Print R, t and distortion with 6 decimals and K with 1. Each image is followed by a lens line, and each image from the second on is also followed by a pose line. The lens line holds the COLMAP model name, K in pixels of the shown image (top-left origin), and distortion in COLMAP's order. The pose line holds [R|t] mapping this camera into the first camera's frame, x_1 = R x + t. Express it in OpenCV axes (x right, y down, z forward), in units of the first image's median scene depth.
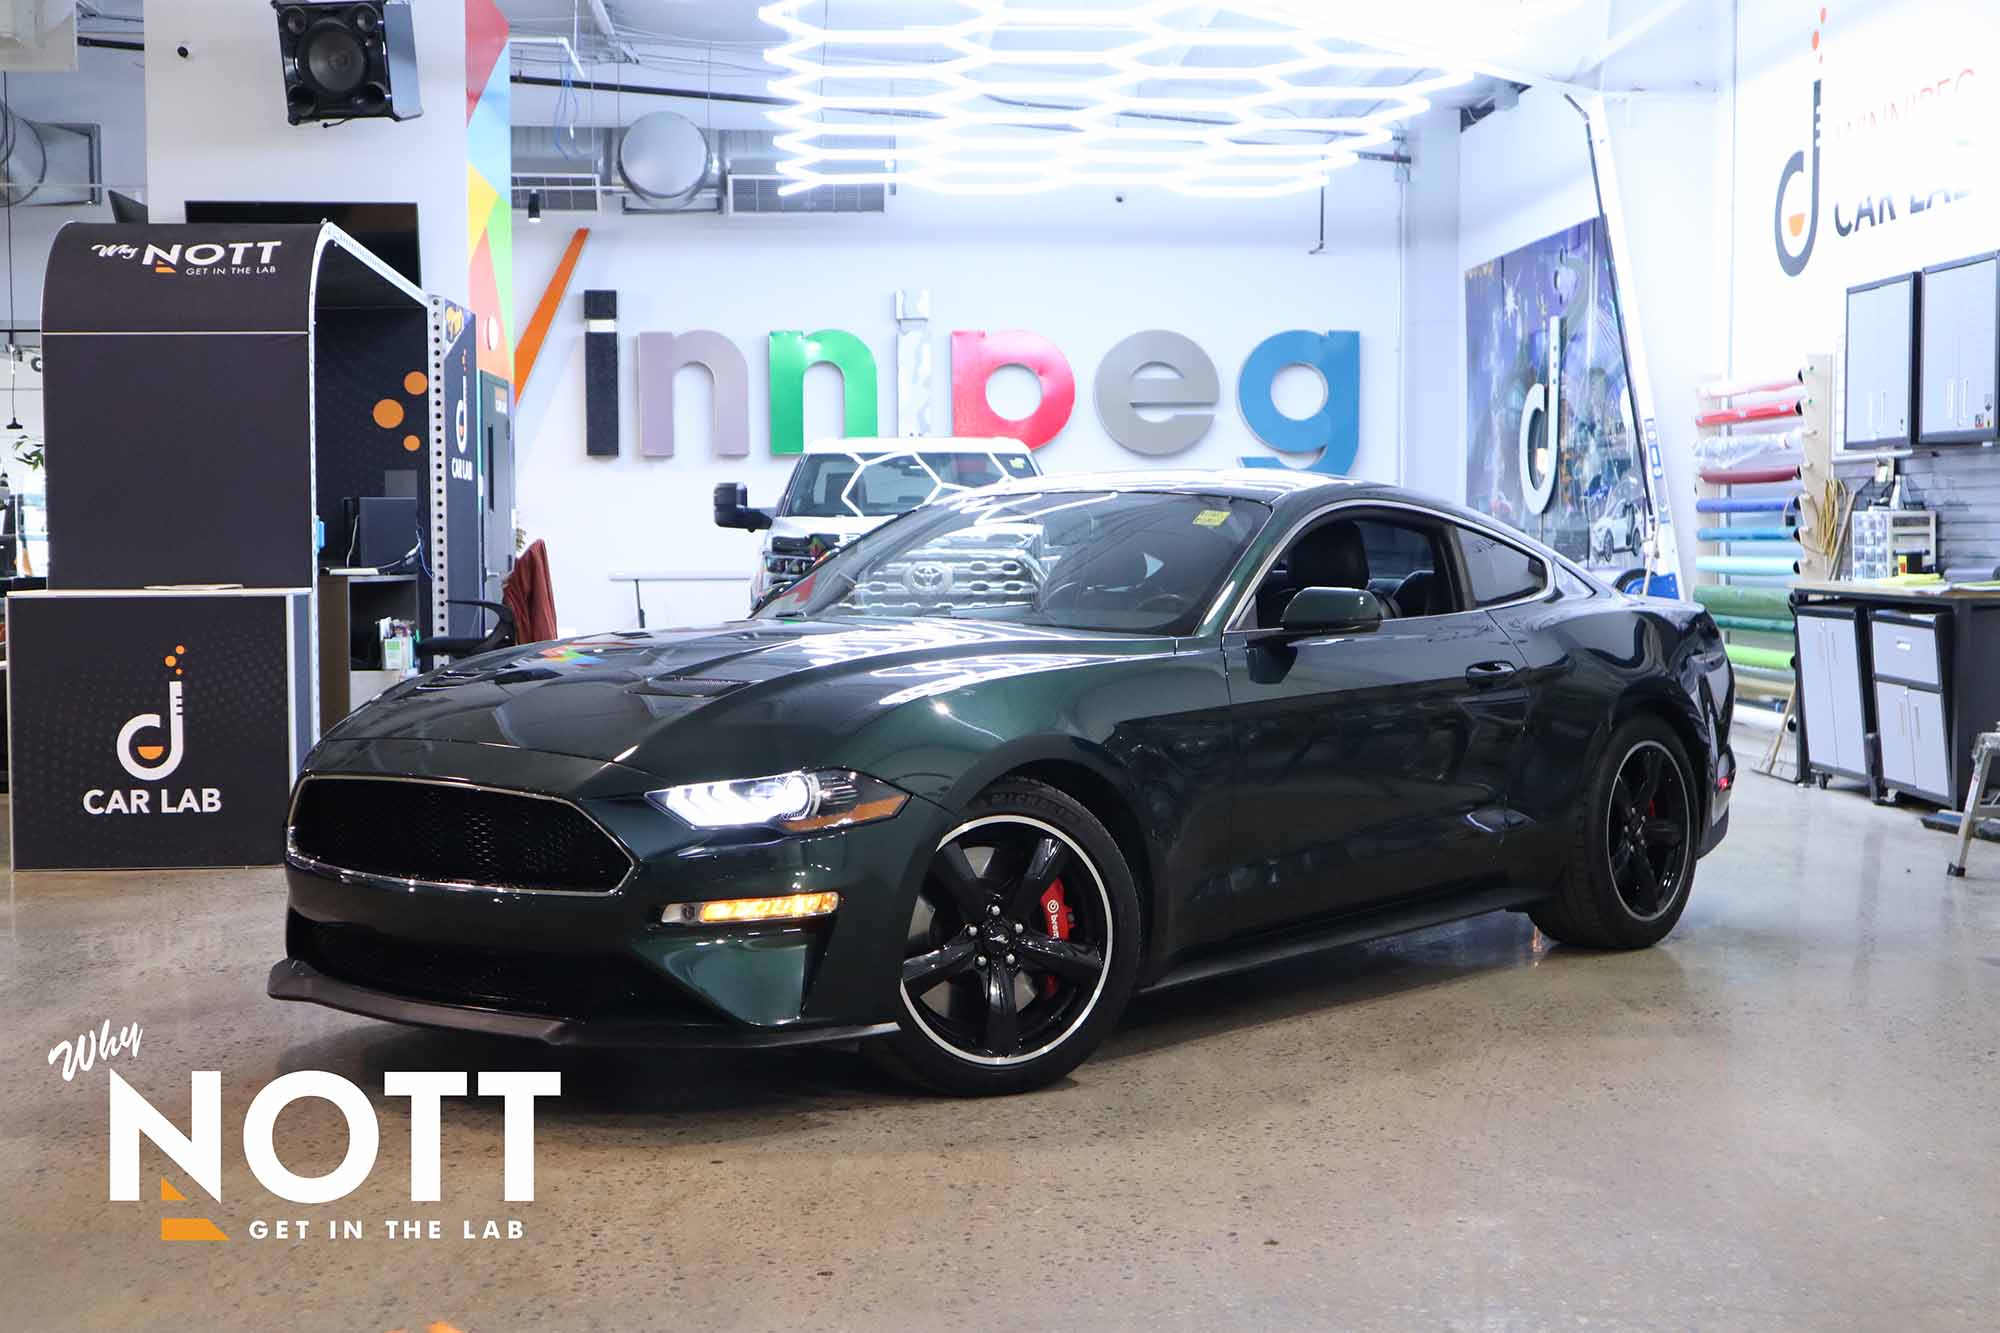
lens RADIAL K [[2689.7, 0, 1000.0], [0, 2689.7, 666.5], [0, 0, 1]] dist [-0.001822, 0.030376]
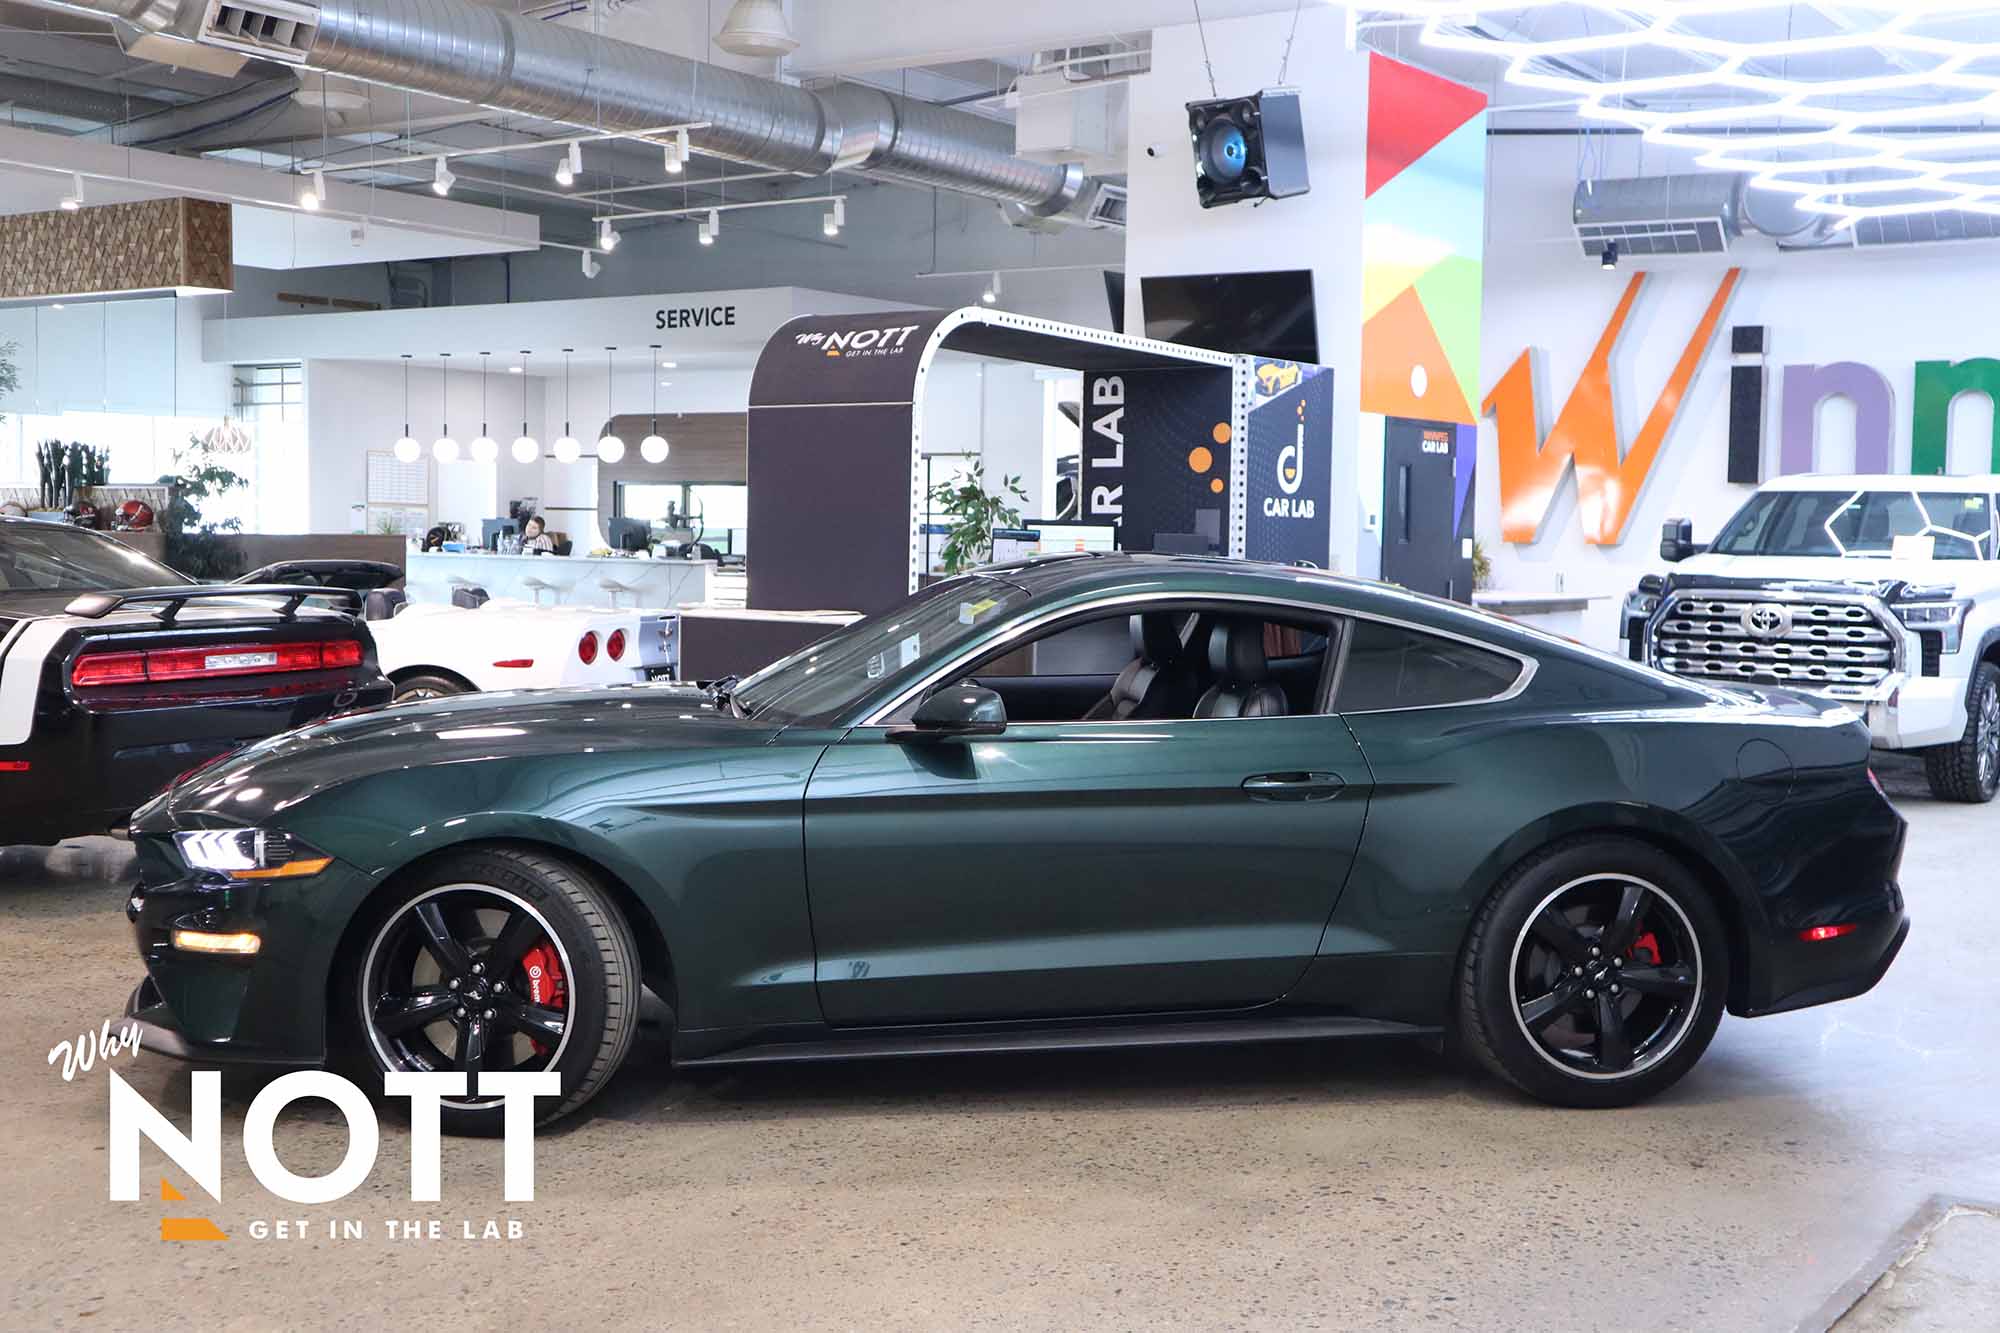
lens RADIAL K [[2320.9, 0, 1000.0], [0, 2320.9, 666.5], [0, 0, 1]] dist [0.004344, 0.022173]
pose [[0.772826, 0.058054, -0.631957, 0.281256], [-0.049859, 0.998283, 0.030734, -0.026822], [0.632656, 0.007756, 0.774394, 0.149692]]
